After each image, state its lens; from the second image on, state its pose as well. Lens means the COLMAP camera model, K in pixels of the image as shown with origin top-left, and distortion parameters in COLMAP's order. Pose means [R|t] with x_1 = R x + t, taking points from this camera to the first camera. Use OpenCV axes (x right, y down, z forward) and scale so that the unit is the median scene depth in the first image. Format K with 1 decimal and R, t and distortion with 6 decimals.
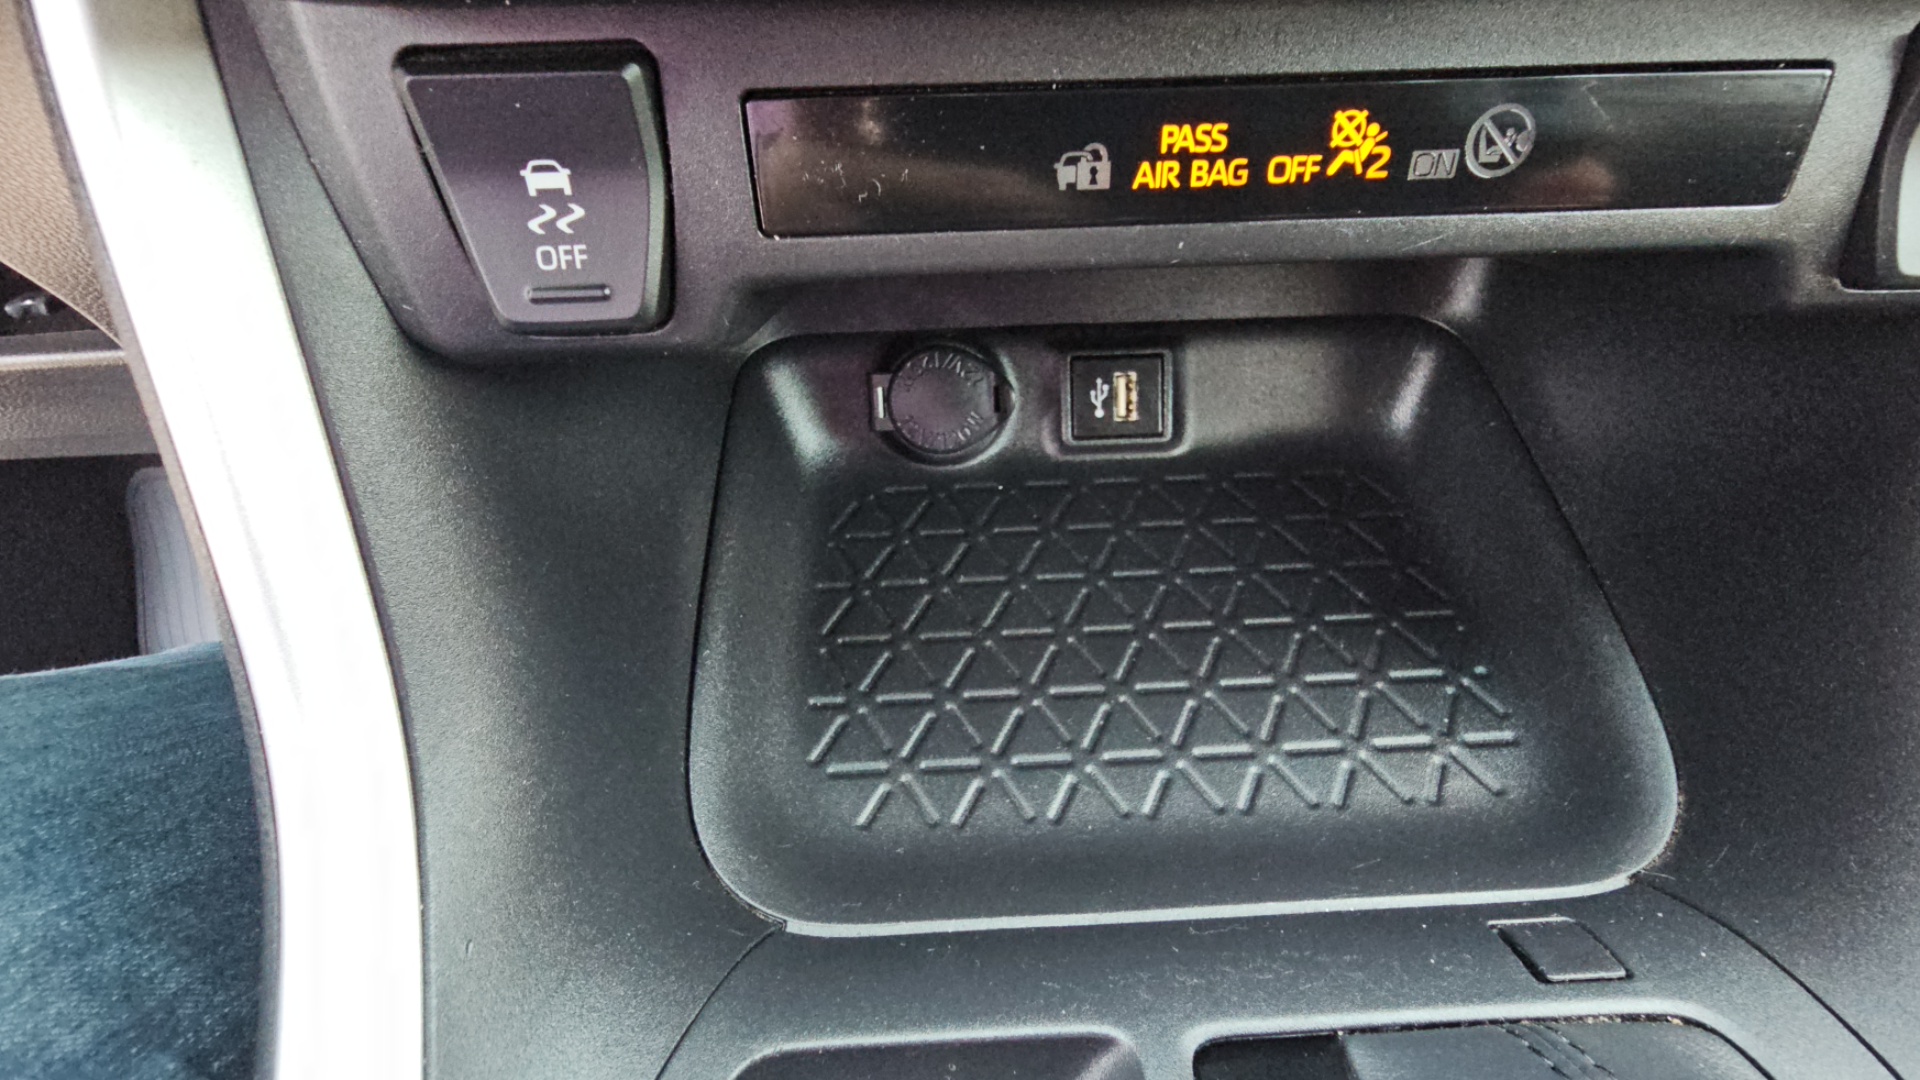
lens RADIAL K [[859.5, 0, 981.1], [0, 859.5, 539.0], [0, 0, 1]] dist [0.010727, -0.008777]
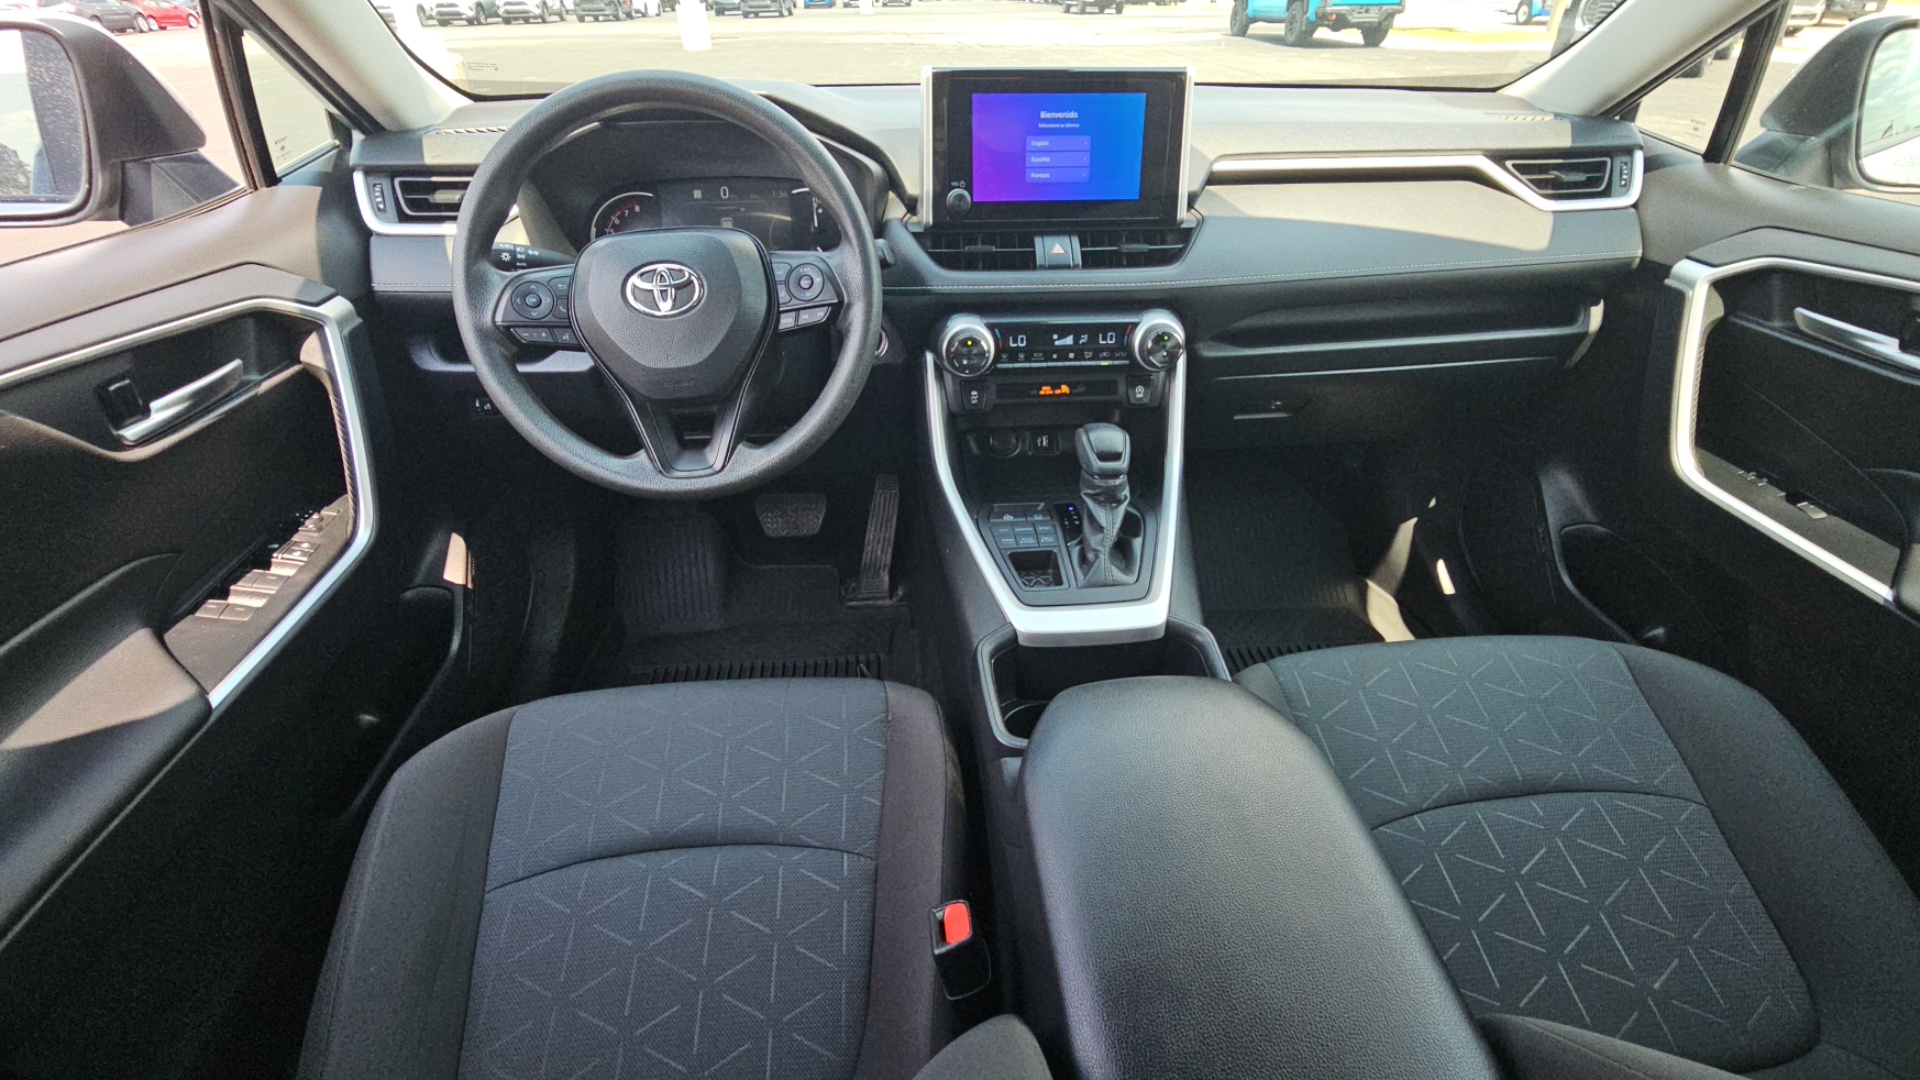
lens RADIAL K [[859.5, 0, 976.2], [0, 859.5, 547.8], [0, 0, 1]] dist [0.010727, -0.008777]
pose [[0.998516, -0.012513, 0.053011, -0.520094], [0.024525, 0.972301, -0.232440, 1.716793], [-0.048634, 0.233395, 0.971165, -3.888935]]
